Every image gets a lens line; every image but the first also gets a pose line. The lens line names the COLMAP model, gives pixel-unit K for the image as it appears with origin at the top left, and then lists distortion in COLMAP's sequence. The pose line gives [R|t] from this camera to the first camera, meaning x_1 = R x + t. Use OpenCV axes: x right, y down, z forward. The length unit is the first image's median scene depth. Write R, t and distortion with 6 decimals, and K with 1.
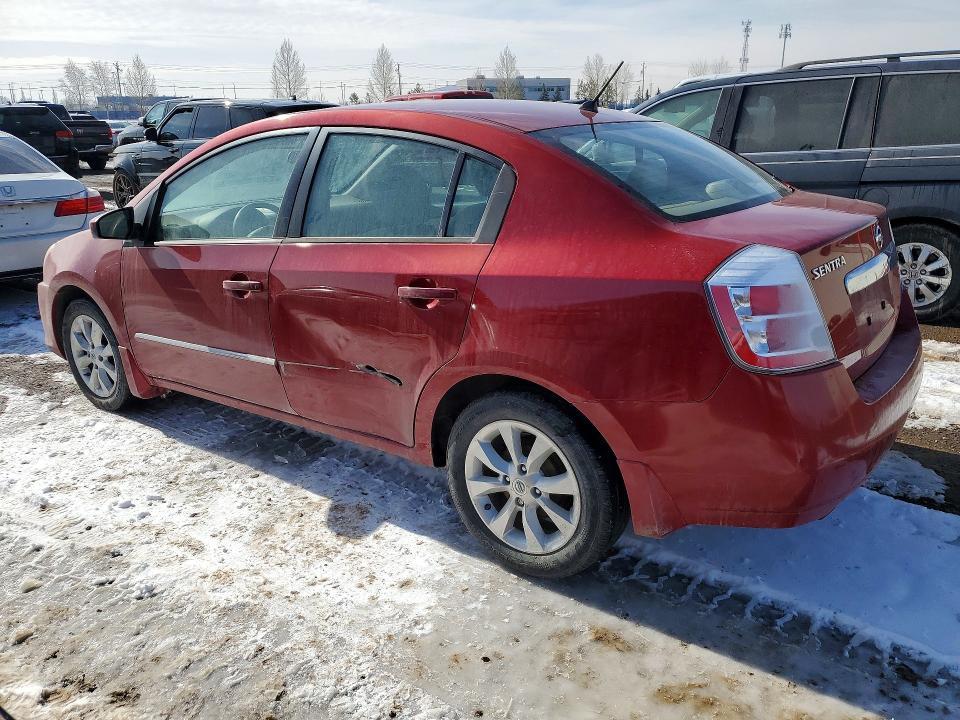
lens RADIAL K [[706.8, 0, 480.0], [0, 706.8, 360.0], [0, 0, 1]] dist [0.001570, 0.000582]
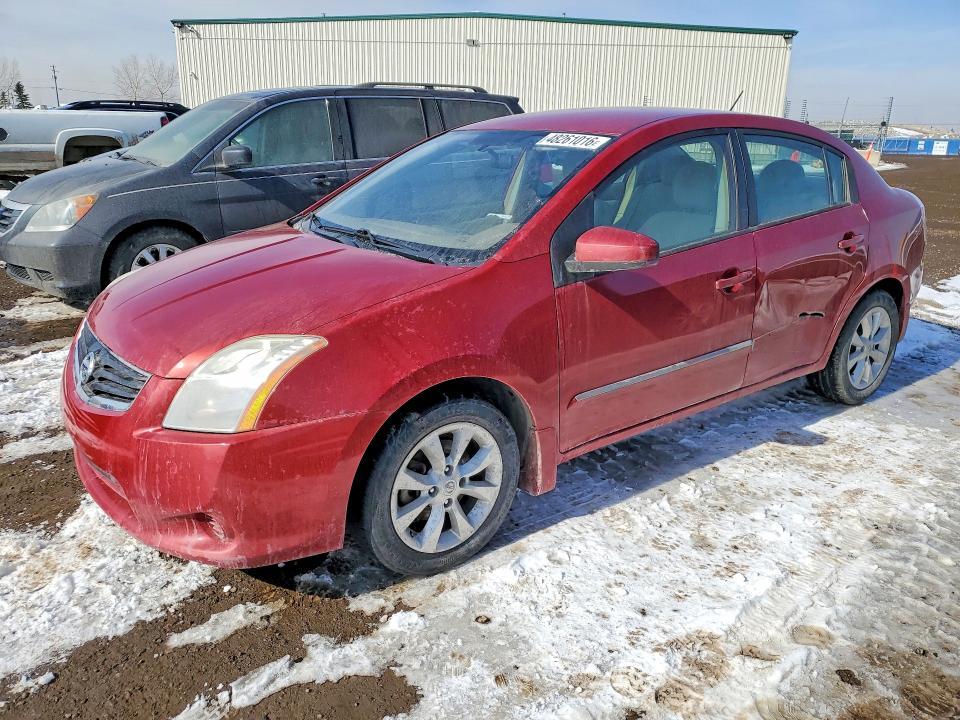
lens RADIAL K [[706.8, 0, 480.0], [0, 706.8, 360.0], [0, 0, 1]] dist [0.001570, 0.000582]
pose [[0.323706, -0.267554, 0.907540, -1.284517], [0.277097, 0.943936, 0.179447, -0.257729], [-0.904672, 0.193389, 0.379696, 0.863326]]
